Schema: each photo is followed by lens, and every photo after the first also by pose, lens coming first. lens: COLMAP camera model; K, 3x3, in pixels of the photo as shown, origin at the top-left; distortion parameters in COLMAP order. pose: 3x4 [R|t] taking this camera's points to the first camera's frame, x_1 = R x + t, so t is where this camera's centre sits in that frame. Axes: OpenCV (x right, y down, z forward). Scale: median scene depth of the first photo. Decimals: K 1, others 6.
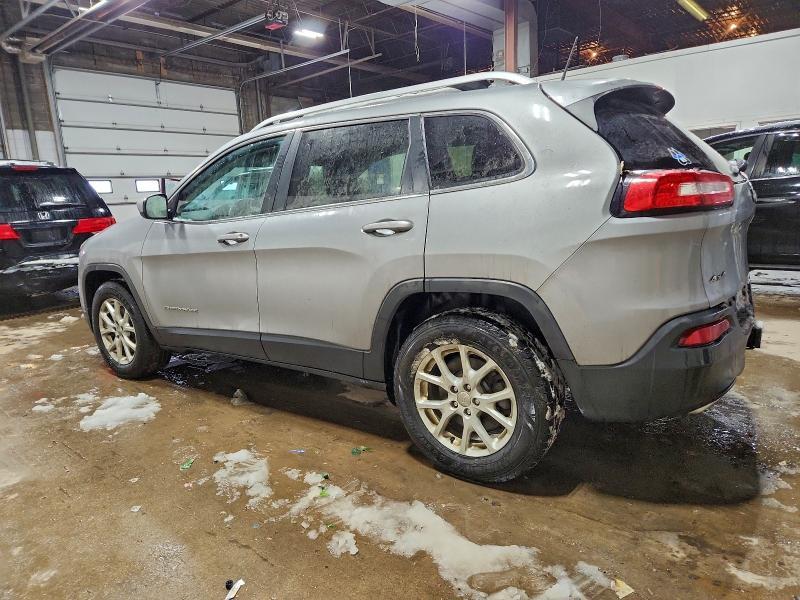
lens RADIAL K [[545.7, 0, 400.0], [0, 545.7, 300.0], [0, 0, 1]] dist [0.080334, -0.063135]
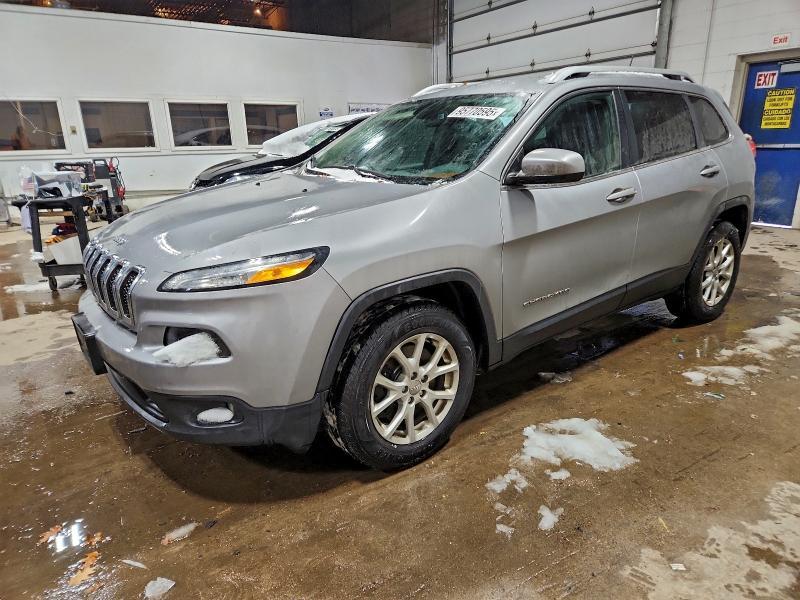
lens RADIAL K [[545.7, 0, 400.0], [0, 545.7, 300.0], [0, 0, 1]] dist [0.080334, -0.063135]
pose [[0.256425, -0.235125, 0.937530, -1.384544], [0.191378, 0.963109, 0.189196, -0.197621], [-0.947429, 0.130908, 0.291963, 1.116663]]
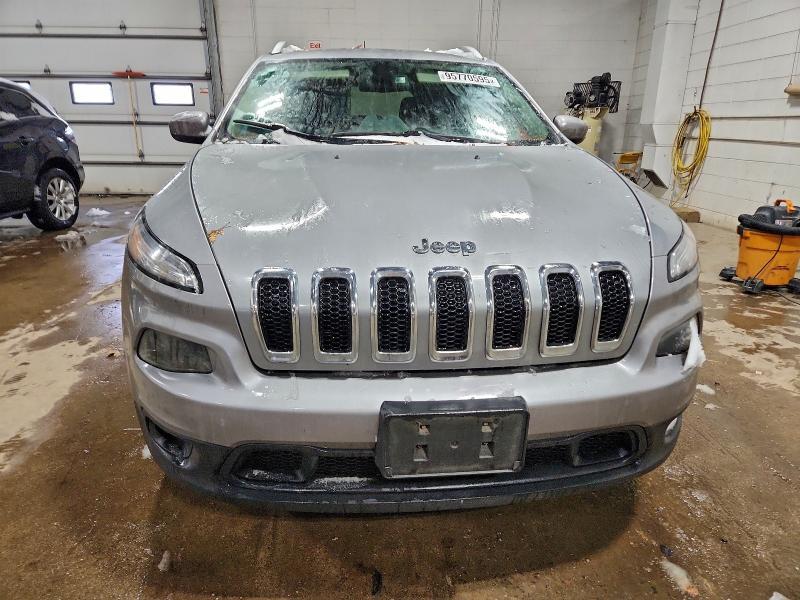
lens RADIAL K [[545.7, 0, 400.0], [0, 545.7, 300.0], [0, 0, 1]] dist [0.080334, -0.063135]
pose [[-0.702456, -0.171641, 0.690720, -1.005878], [0.165586, 0.904441, 0.393150, -0.361255], [-0.692197, 0.390545, -0.606909, 2.069051]]
